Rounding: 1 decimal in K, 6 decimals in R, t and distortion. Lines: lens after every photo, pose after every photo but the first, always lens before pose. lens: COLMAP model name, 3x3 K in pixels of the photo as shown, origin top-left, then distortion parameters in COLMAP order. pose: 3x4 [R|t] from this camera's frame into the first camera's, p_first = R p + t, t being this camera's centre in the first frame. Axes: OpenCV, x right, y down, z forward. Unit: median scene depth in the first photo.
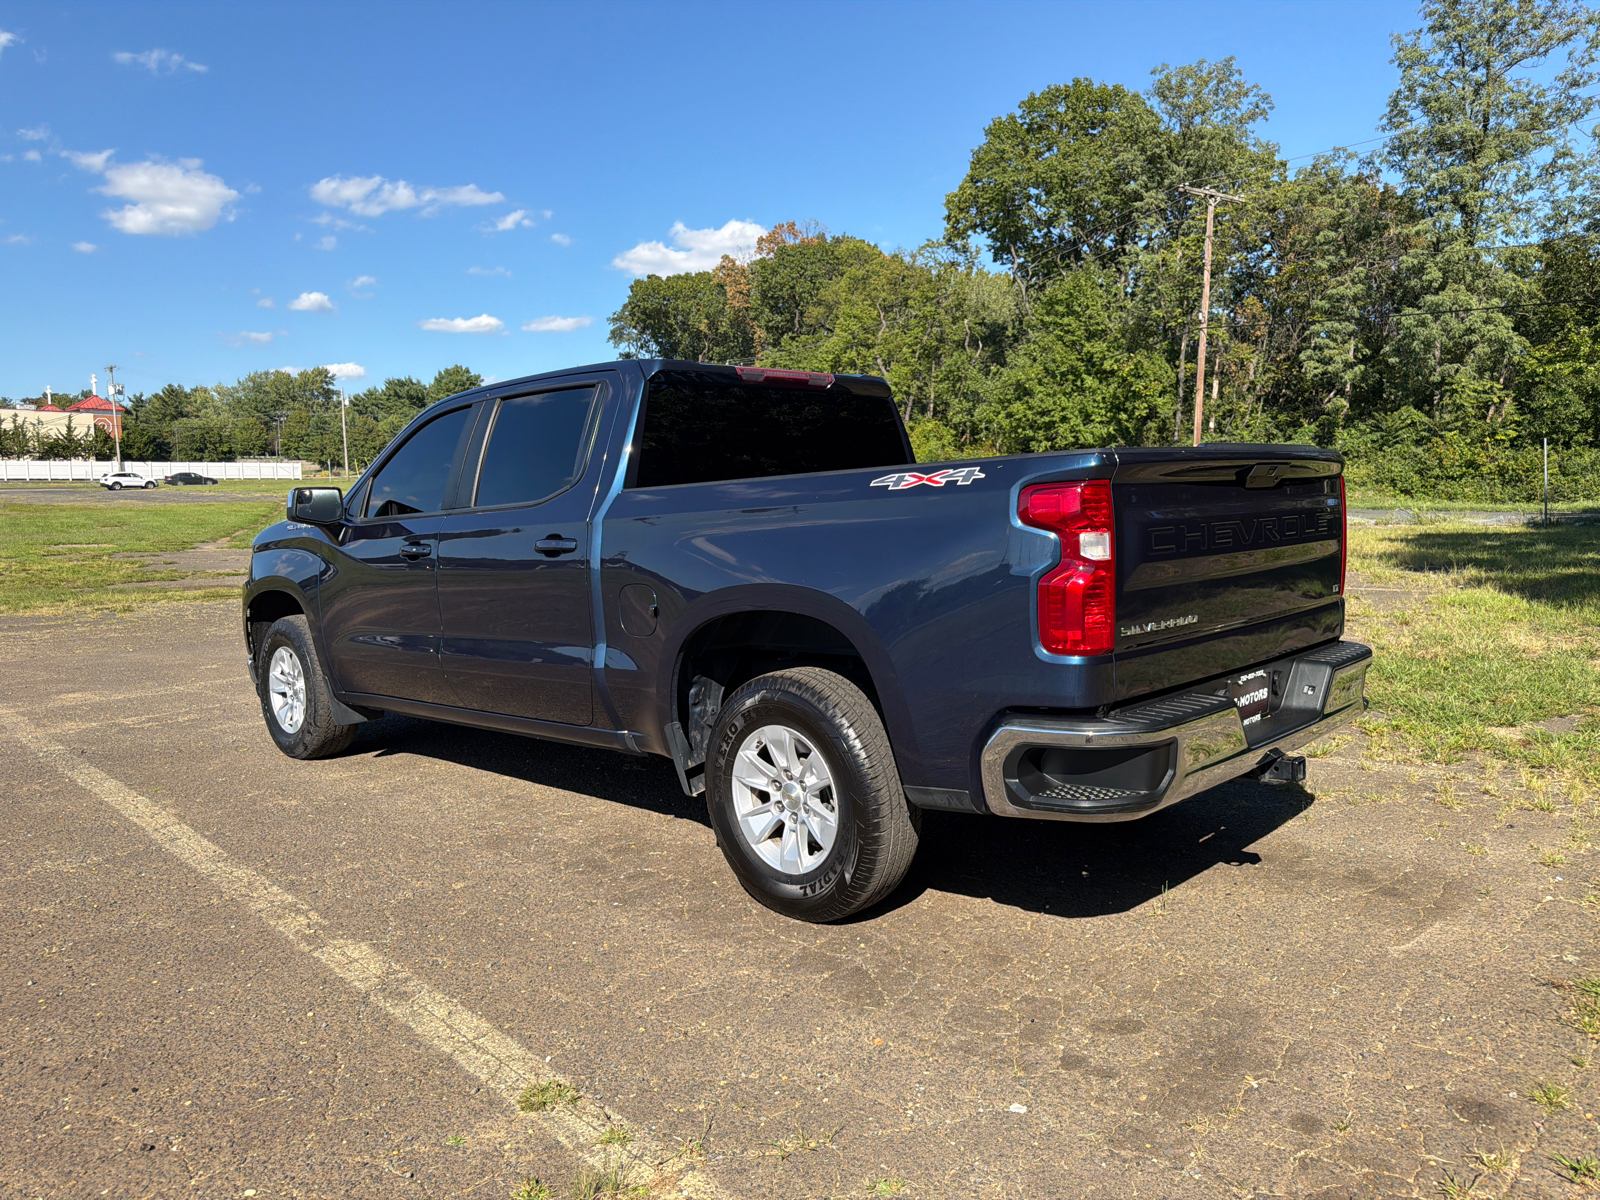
lens RADIAL K [[1154.2, 0, 812.8], [0, 1154.2, 637.5], [0, 0, 1]] dist [0.076259, -0.106164]
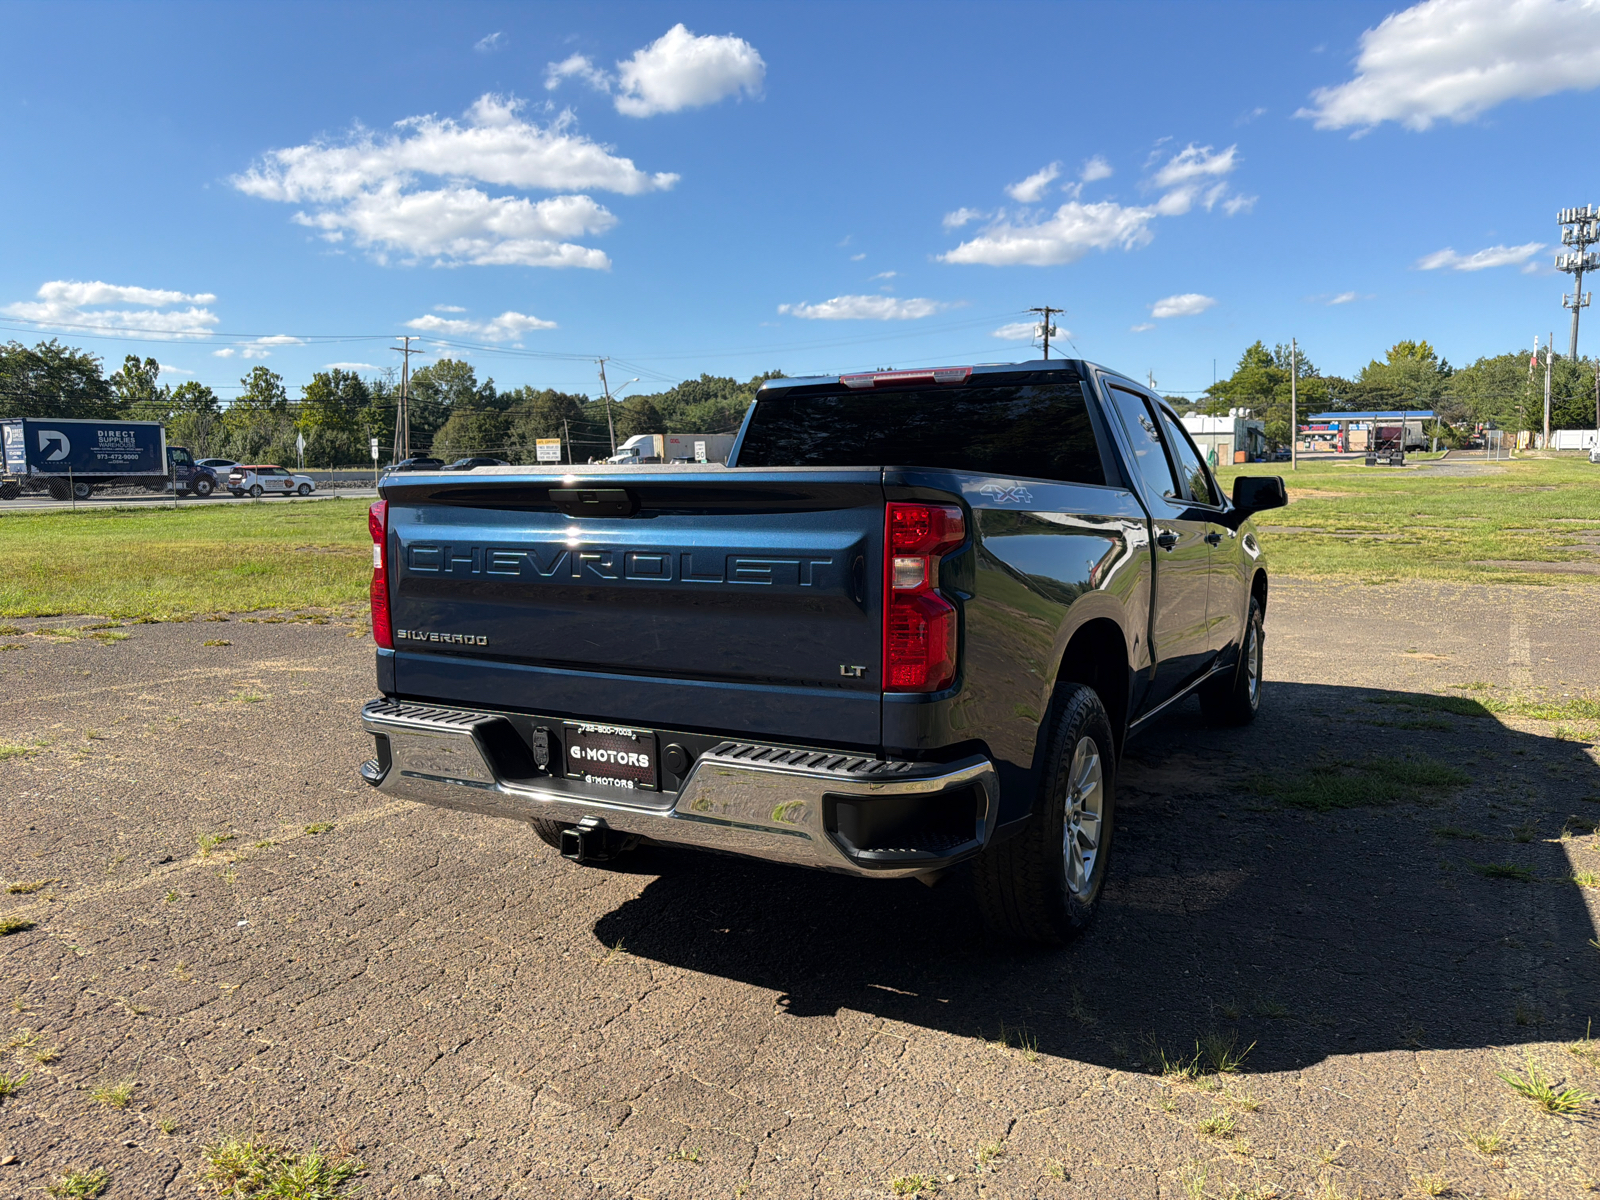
lens RADIAL K [[1143.7, 0, 787.3], [0, 1143.7, 665.4], [0, 0, 1]] dist [0.065067, -0.082759]
pose [[0.239408, 0.171738, -0.955610, 0.078049], [-0.120021, 0.981918, 0.146397, -0.010011], [0.963472, 0.079644, 0.255691, 0.058903]]
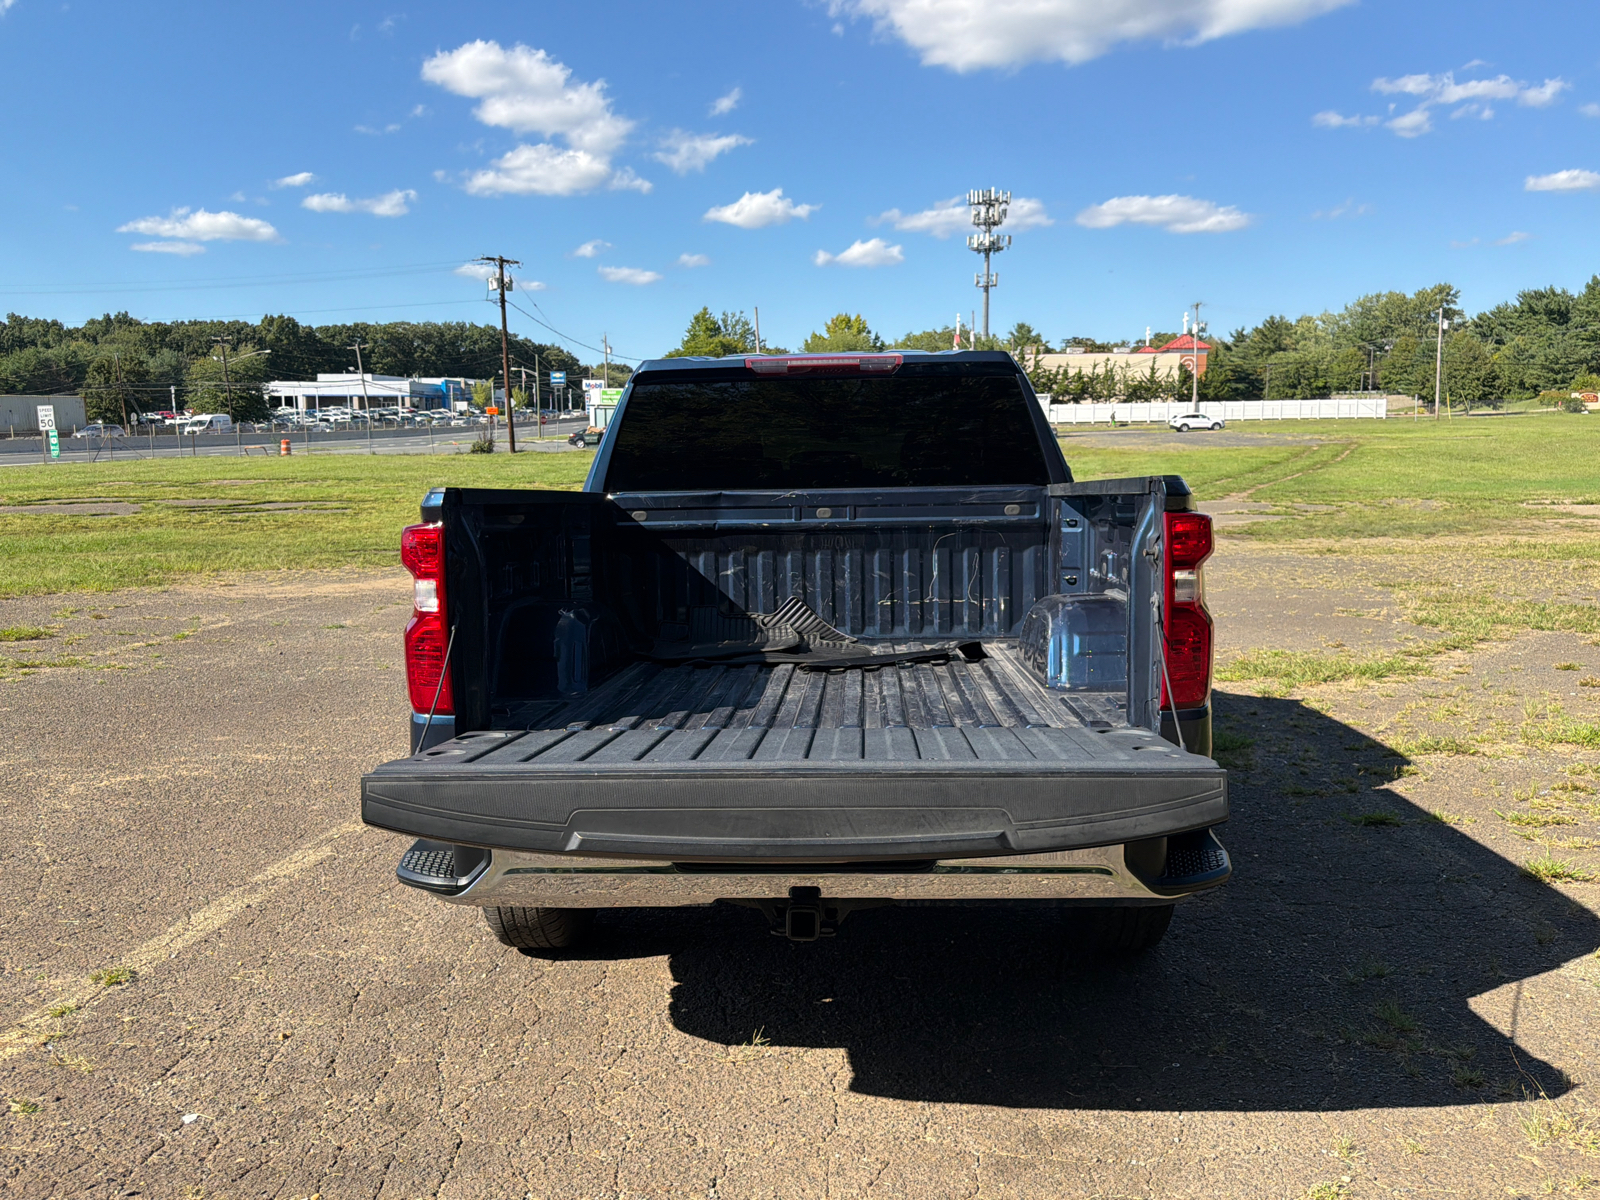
lens RADIAL K [[1311.0, 0, 795.9], [0, 1311.0, 663.5], [0, 0, 1]] dist [0.090472, -0.136403]
pose [[0.645895, 0.134022, -0.751570, 0.063713], [-0.095300, 0.990924, 0.094804, -0.007897], [0.757455, 0.010392, 0.652805, 0.029298]]
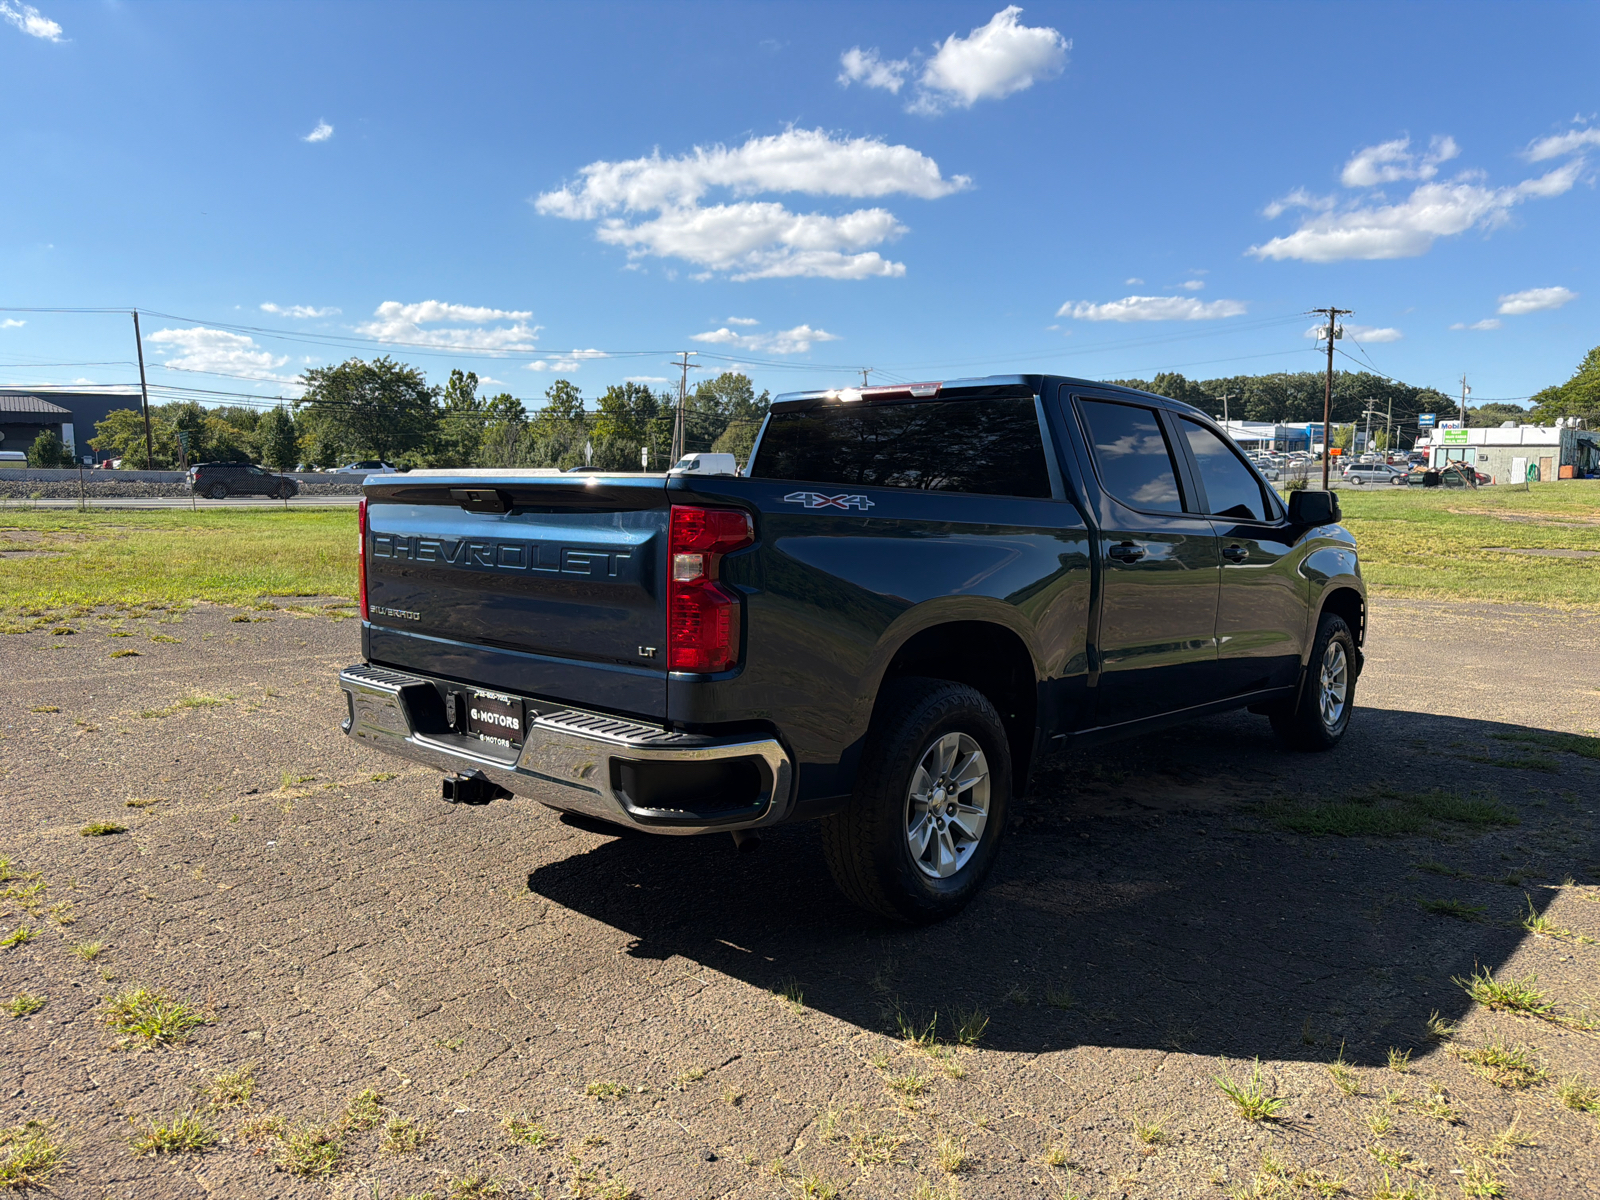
lens RADIAL K [[1143.7, 0, 787.3], [0, 1143.7, 665.4], [0, 0, 1]] dist [0.065067, -0.082759]
pose [[0.003132, 0.171367, -0.985202, 0.087330], [-0.134641, 0.976308, 0.169392, -0.012713], [0.990890, 0.132118, 0.026131, 0.079361]]
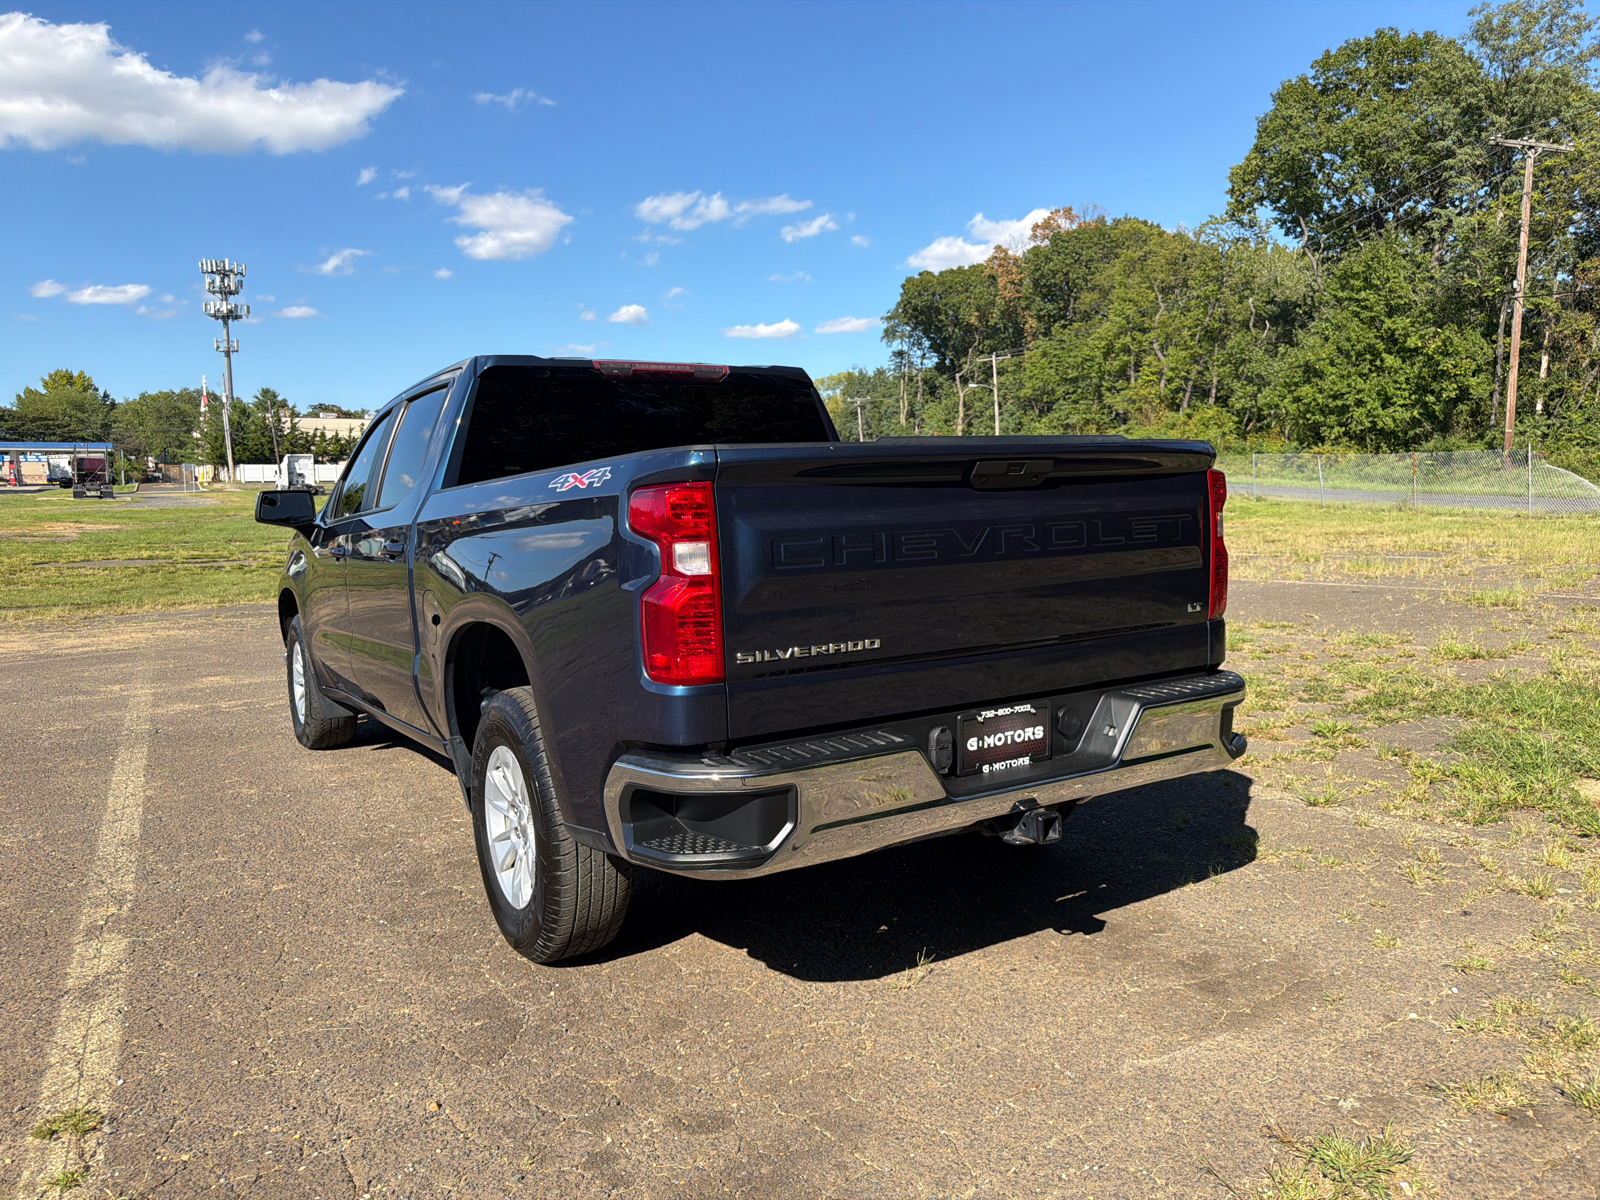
lens RADIAL K [[1161.8, 0, 816.5], [0, 1161.8, 632.3], [0, 0, 1]] dist [0.007214, 0.001461]
pose [[0.969197, 0.023650, -0.245149, 0.028628], [-0.023474, 0.999718, 0.003642, -0.001535], [0.245166, 0.002225, 0.969478, 0.010299]]
